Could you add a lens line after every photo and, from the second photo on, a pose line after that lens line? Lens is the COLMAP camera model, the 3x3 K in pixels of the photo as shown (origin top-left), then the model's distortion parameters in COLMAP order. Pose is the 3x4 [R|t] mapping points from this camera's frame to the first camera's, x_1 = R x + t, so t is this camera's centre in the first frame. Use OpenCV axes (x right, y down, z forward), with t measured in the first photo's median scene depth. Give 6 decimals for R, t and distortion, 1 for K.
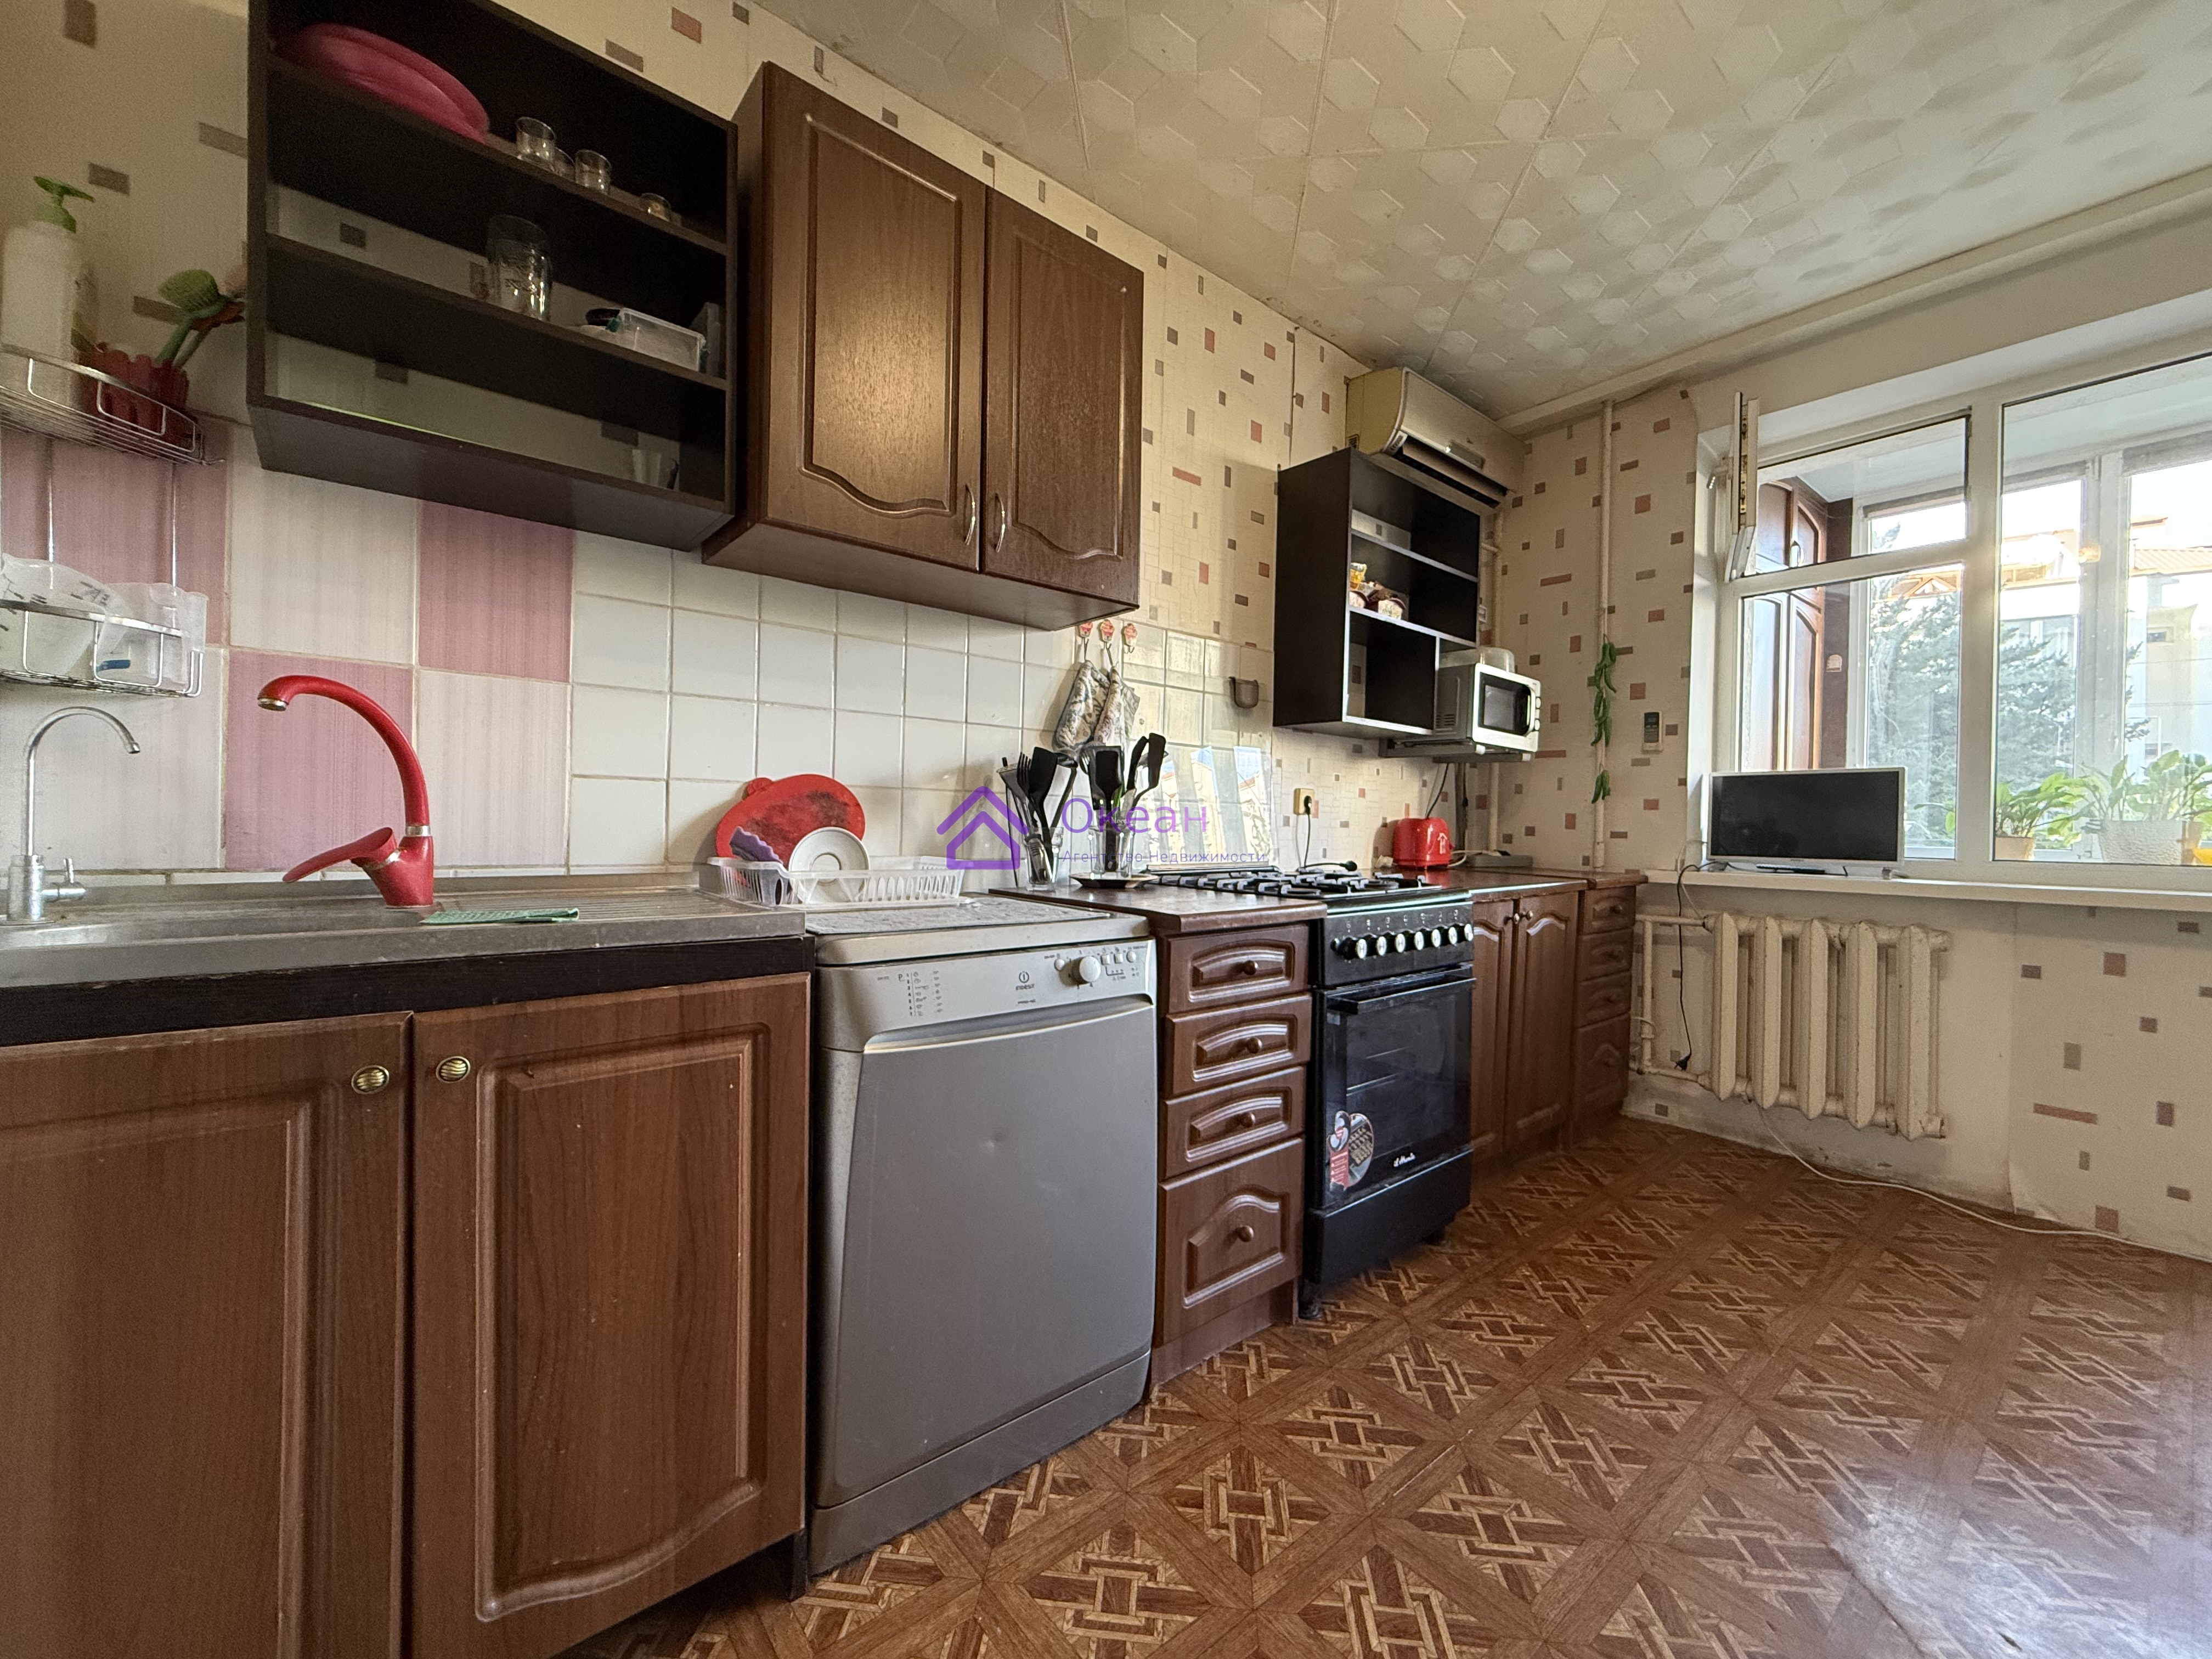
lens RADIAL K [[883.2, 0, 1106.0], [0, 883.2, 829.5], [0, 0, 1]] dist [0.000004, -0.000002]
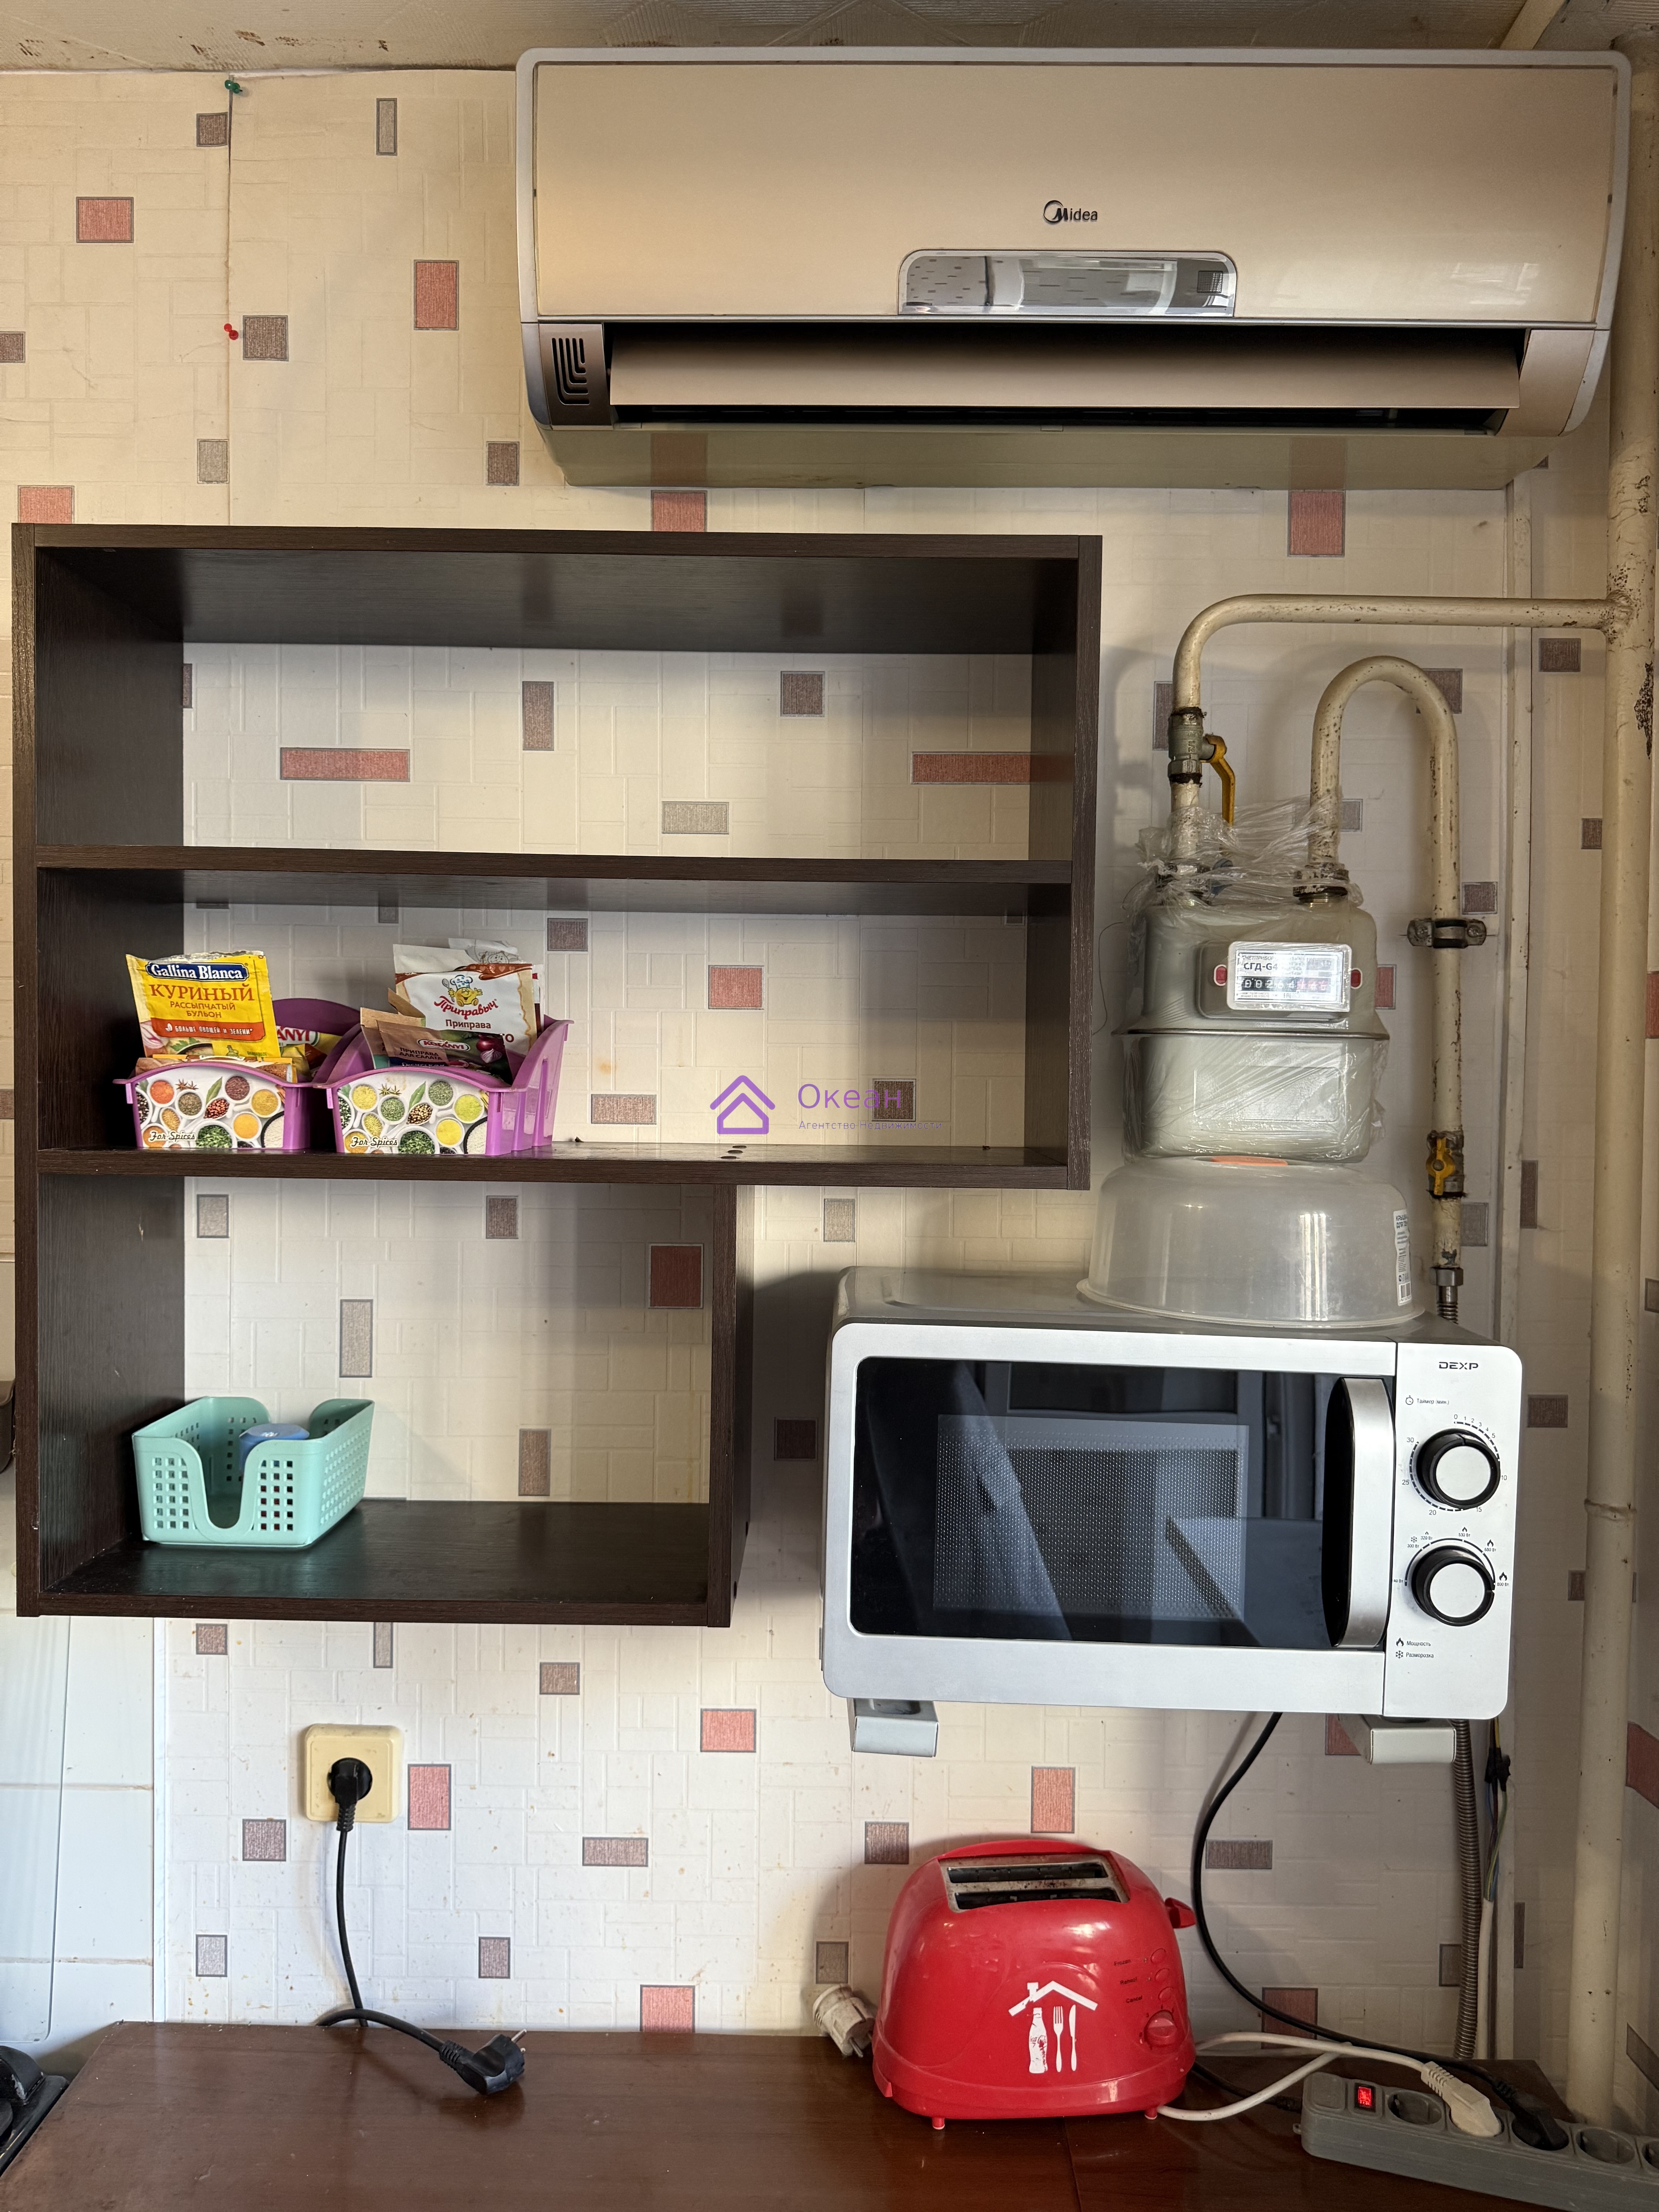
lens RADIAL K [[1536.6, 0, 829.5], [0, 1536.6, 1106.0], [0, 0, 1]] dist [0.000156, 0.000022]
pose [[0.756807, 0.005864, -0.653612, 0.612597], [-0.001772, 0.999974, 0.006919, -0.229979], [0.653636, -0.004078, 0.756798, 0.690187]]
